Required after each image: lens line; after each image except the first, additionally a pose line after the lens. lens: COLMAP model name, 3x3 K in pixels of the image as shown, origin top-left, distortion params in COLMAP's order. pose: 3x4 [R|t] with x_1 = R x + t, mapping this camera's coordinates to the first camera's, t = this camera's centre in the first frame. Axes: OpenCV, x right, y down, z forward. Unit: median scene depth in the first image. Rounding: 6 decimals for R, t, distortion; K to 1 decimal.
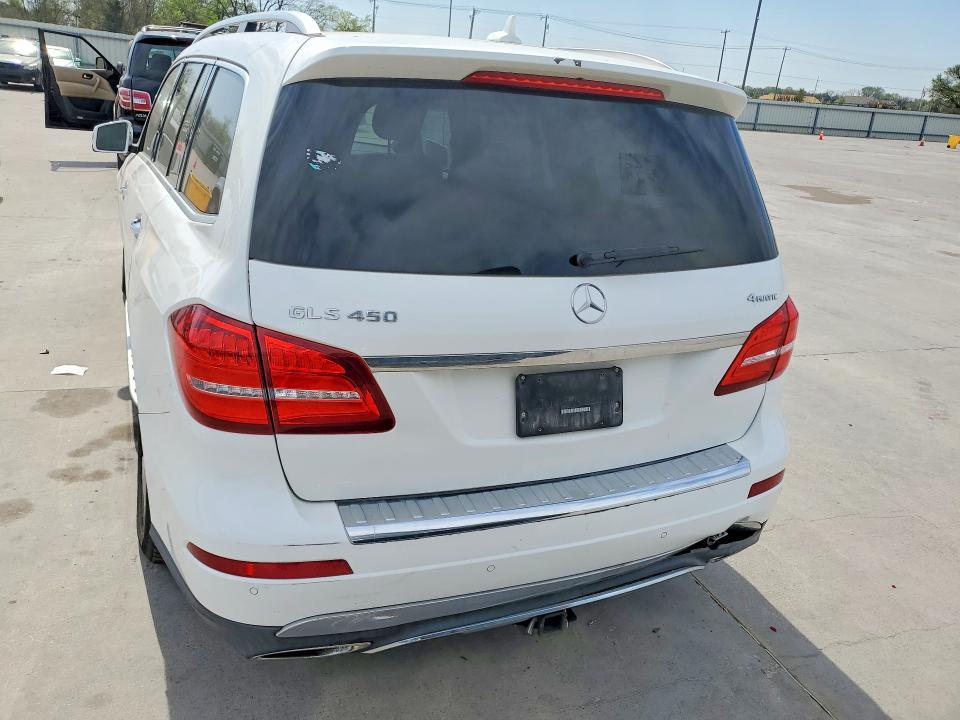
lens RADIAL K [[758.9, 0, 481.8], [0, 758.9, 356.4], [0, 0, 1]] dist [0.055266, 0.000614]
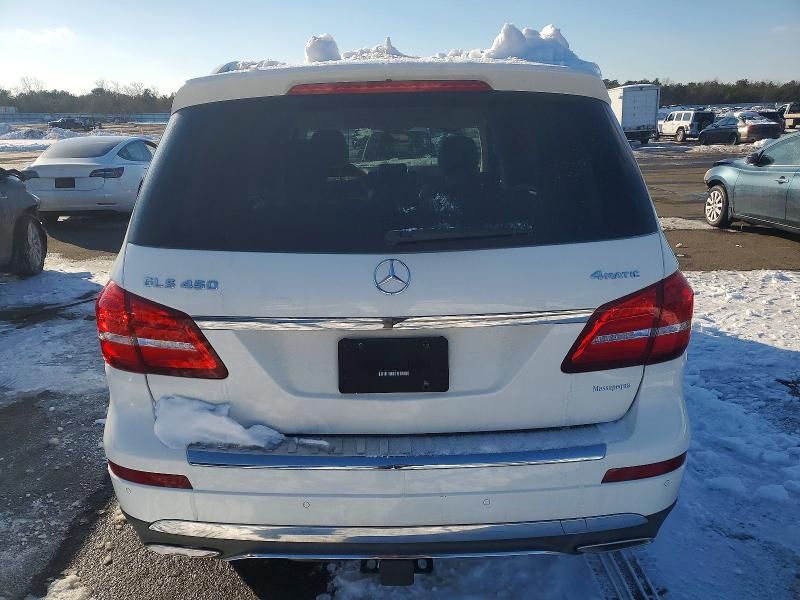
lens RADIAL K [[632.4, 0, 397.6], [0, 632.4, 301.1], [0, 0, 1]] dist [0.055266, 0.000614]
pose [[0.881065, 0.000034, -0.472995, 0.599351], [-0.044070, 0.995656, -0.082020, 0.044497], [0.470937, 0.093110, 0.877239, 0.199434]]
